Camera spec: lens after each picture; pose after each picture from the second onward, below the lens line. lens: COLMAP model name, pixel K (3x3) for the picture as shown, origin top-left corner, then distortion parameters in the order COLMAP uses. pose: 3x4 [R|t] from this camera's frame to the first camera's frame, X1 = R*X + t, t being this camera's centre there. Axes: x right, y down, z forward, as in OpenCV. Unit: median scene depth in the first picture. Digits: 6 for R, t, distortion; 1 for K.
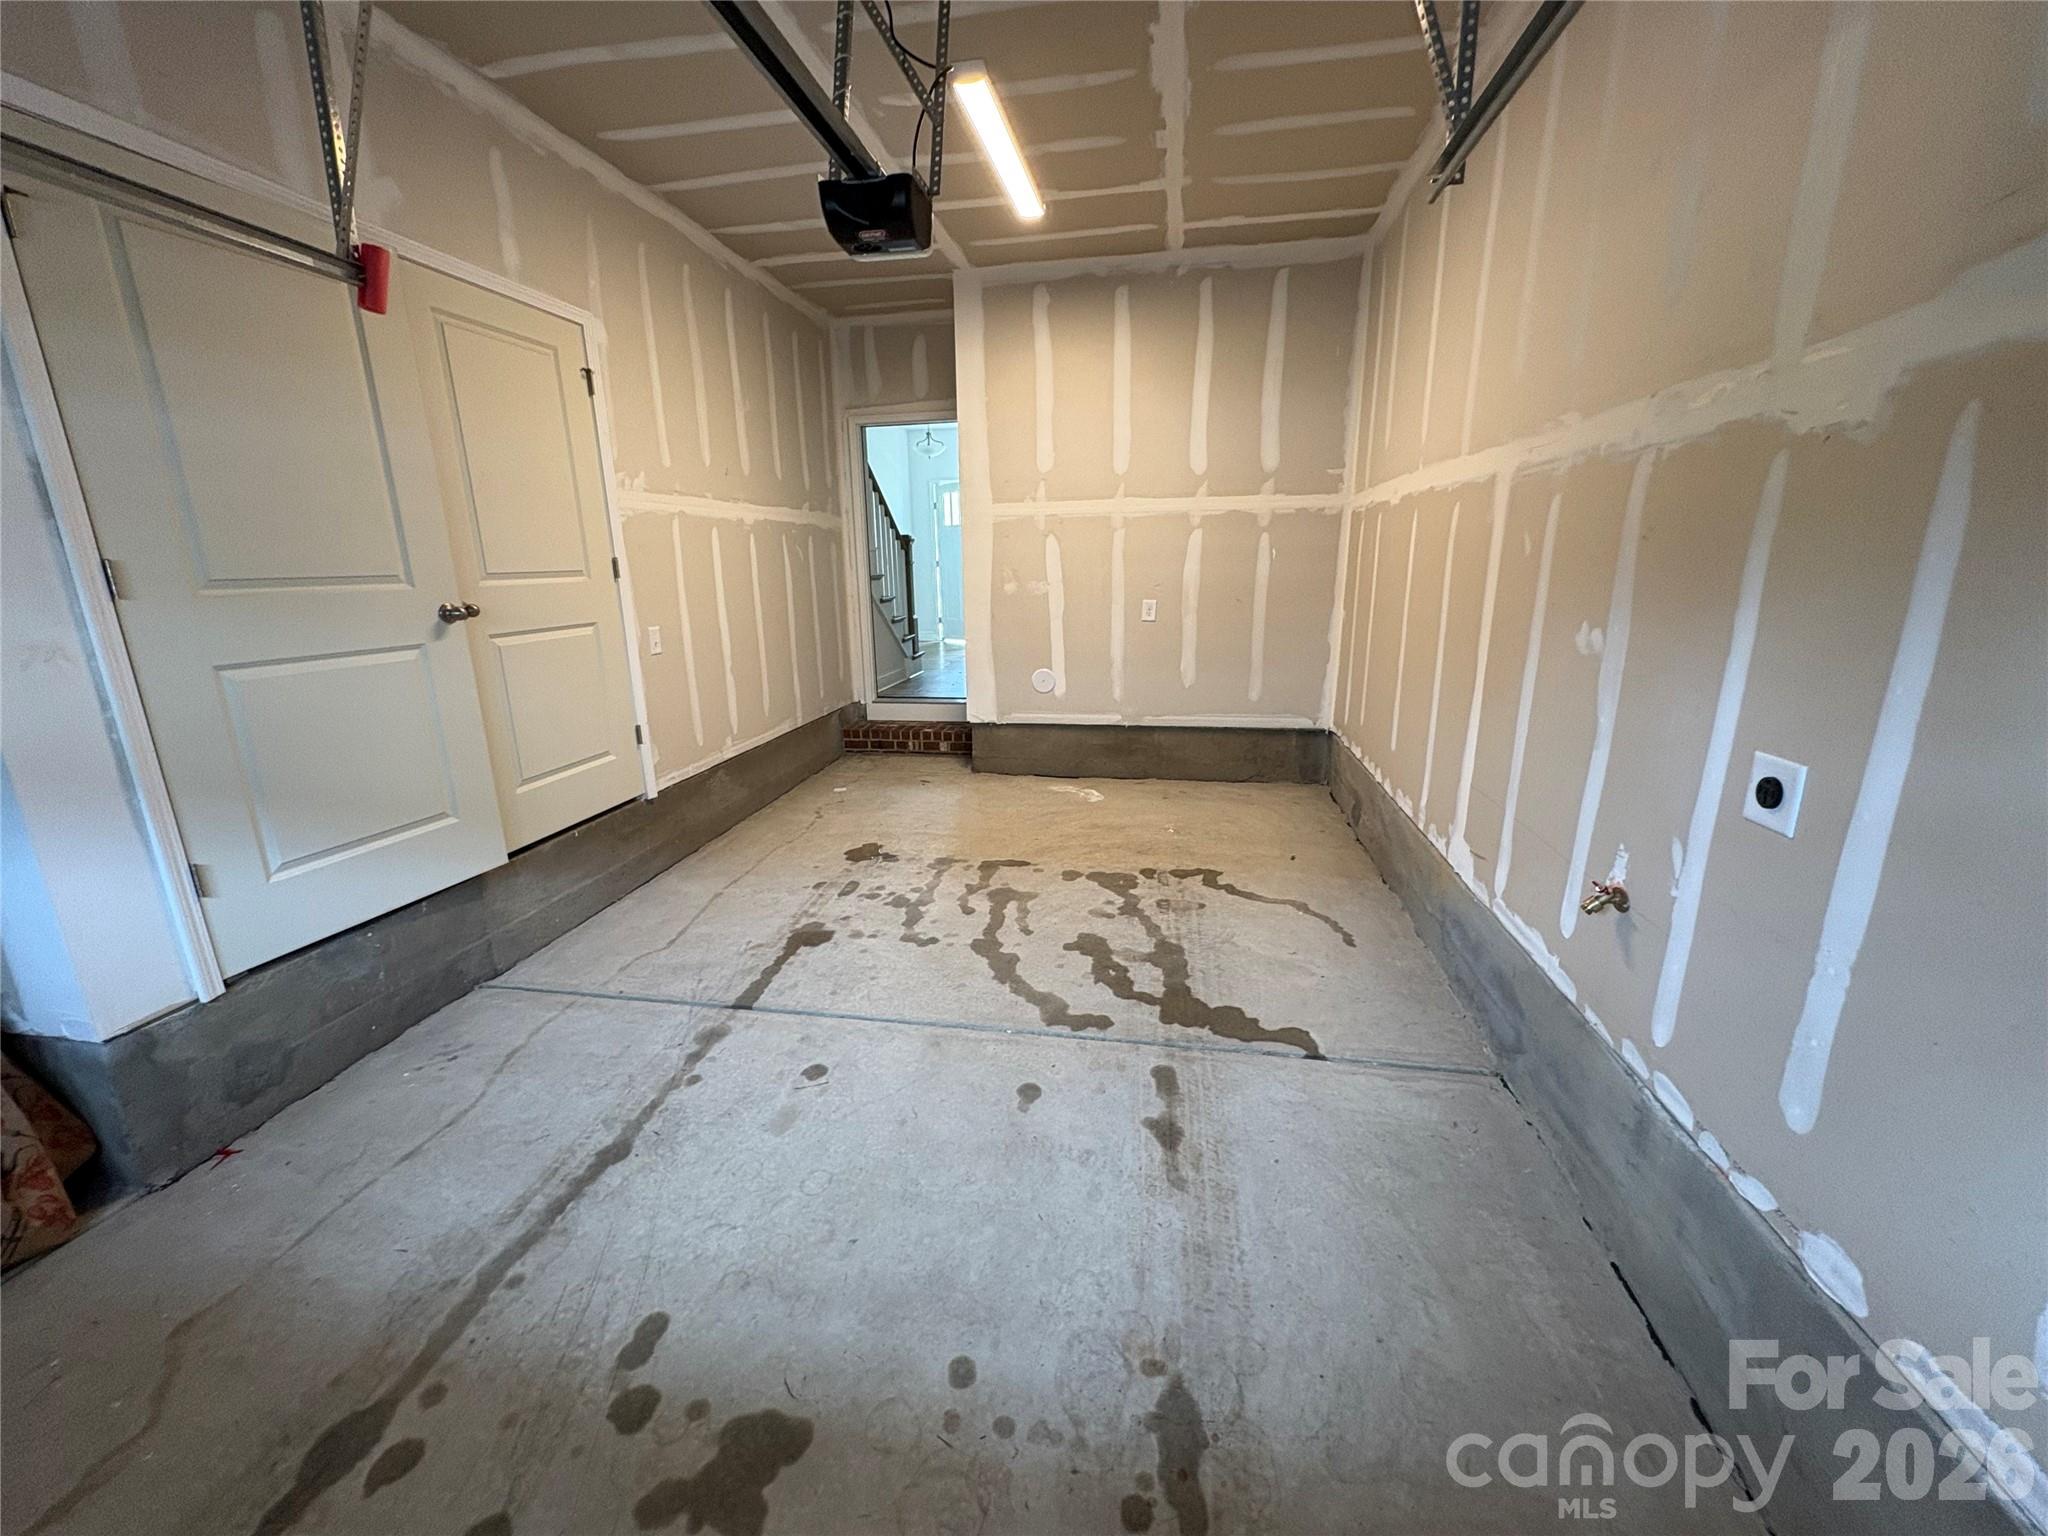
lens RADIAL K [[817.8, 0, 1021.2], [0, 817.8, 768.5], [0, 0, 1]] dist [-0.000605, -0.000142]
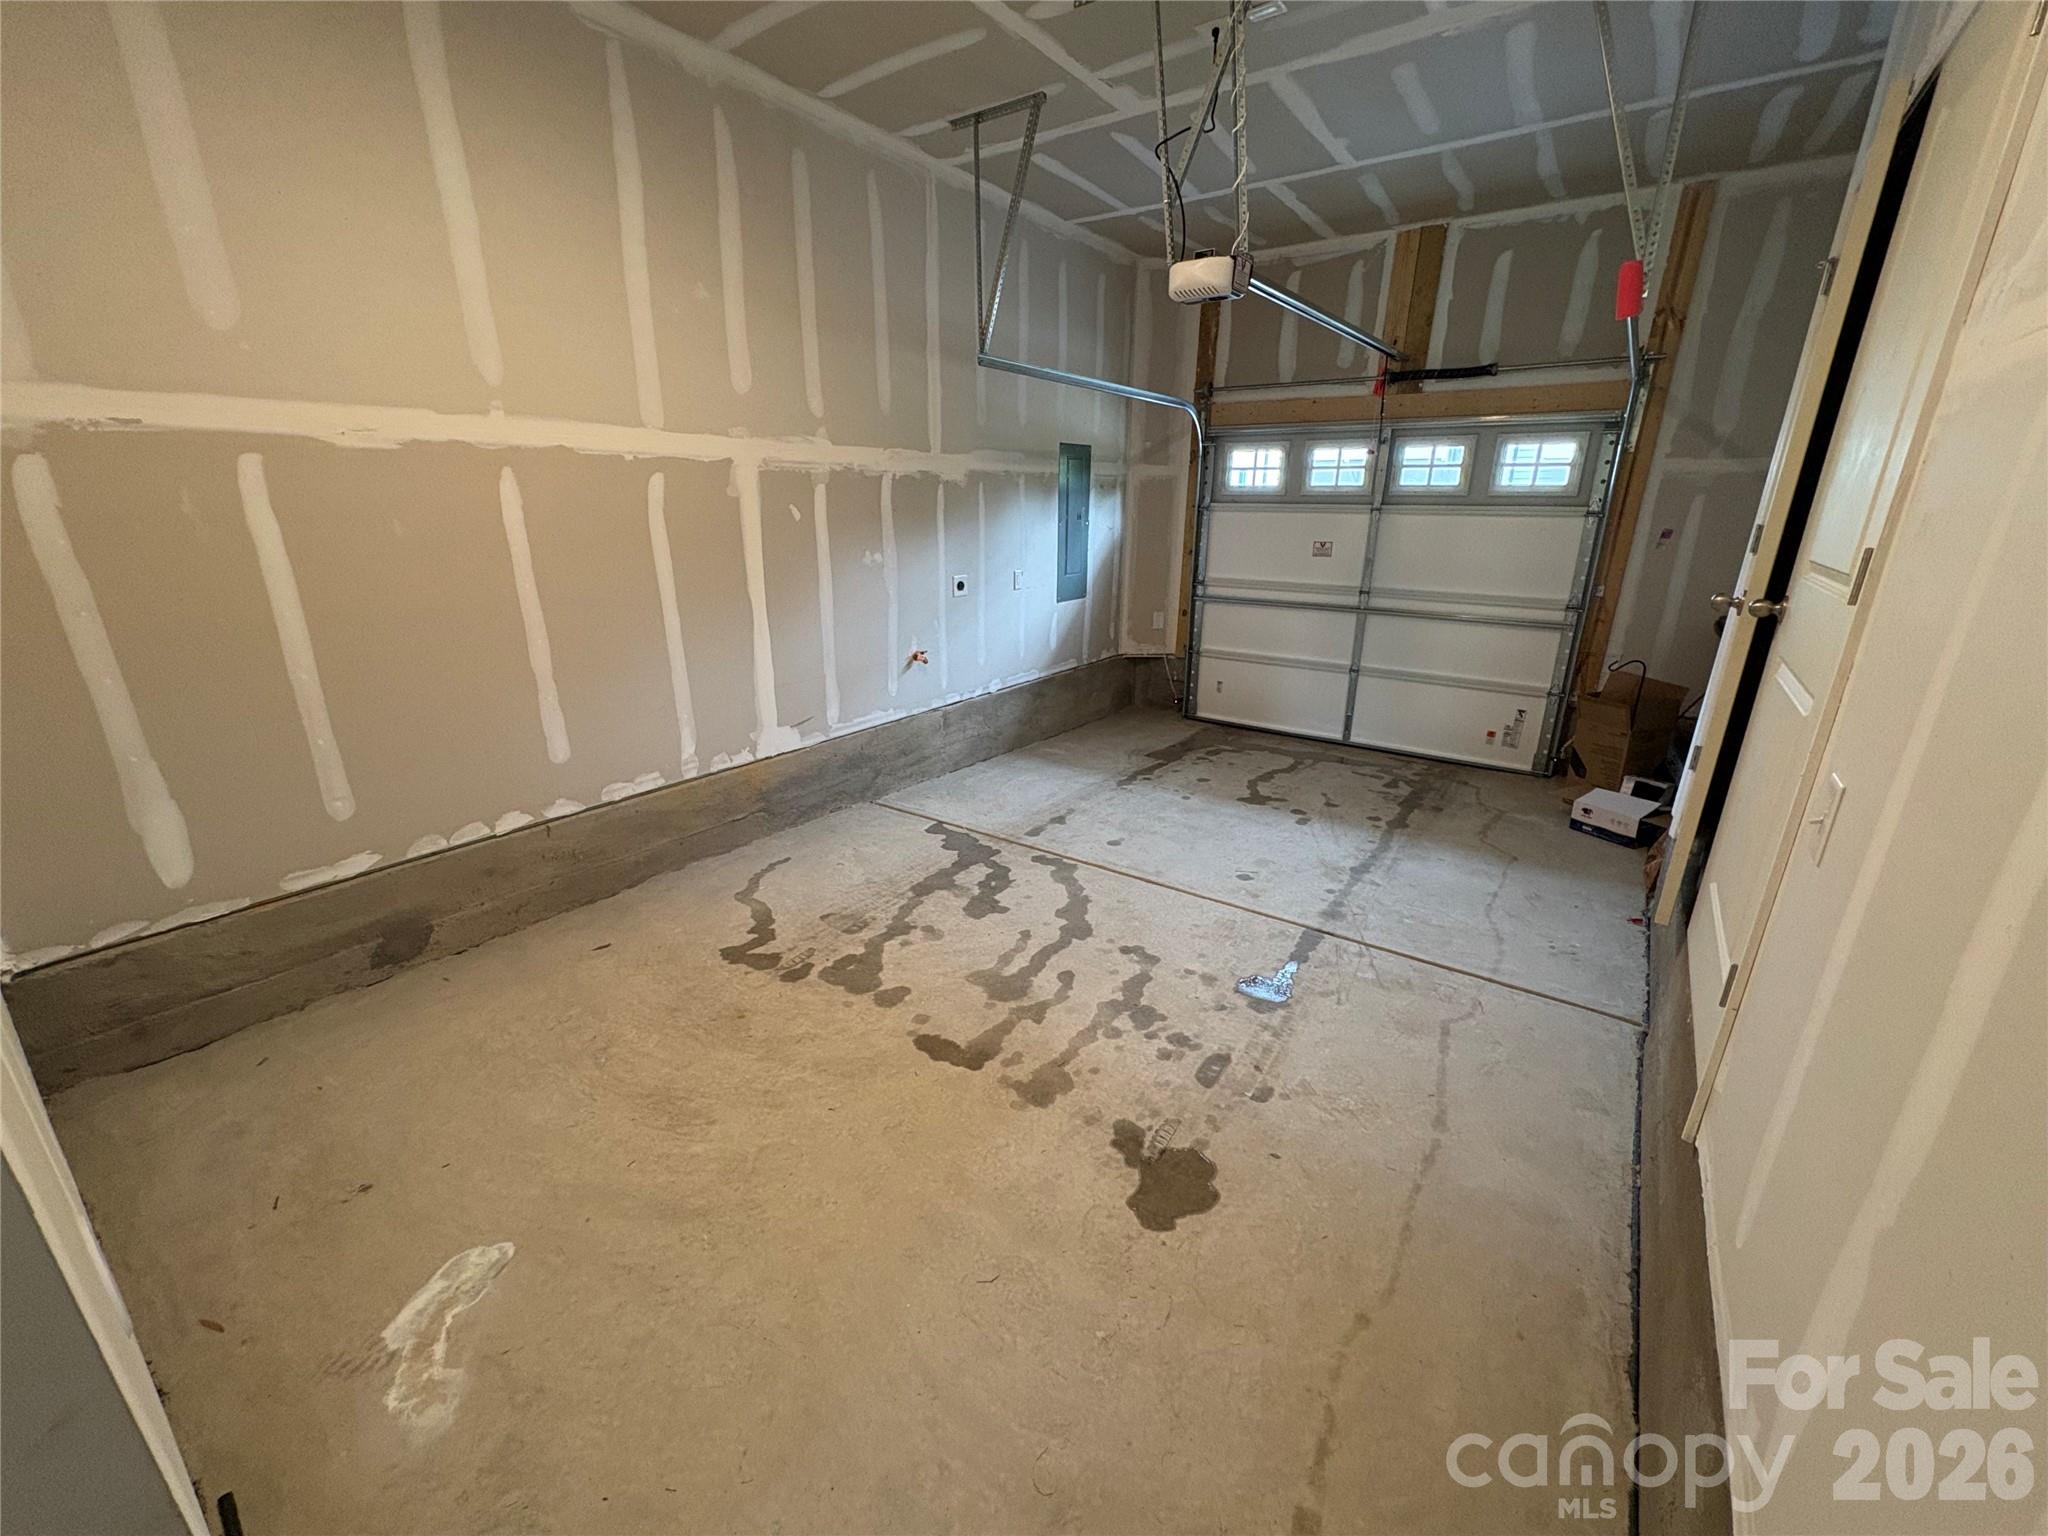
lens RADIAL K [[817.8, 0, 1021.2], [0, 817.8, 768.5], [0, 0, 1]] dist [-0.000605, -0.000142]
pose [[-0.901760, -0.131035, 0.411896, -0.340288], [0.111976, 0.849588, 0.515424, -0.432390], [-0.417481, 0.510911, -0.751452, 1.575201]]
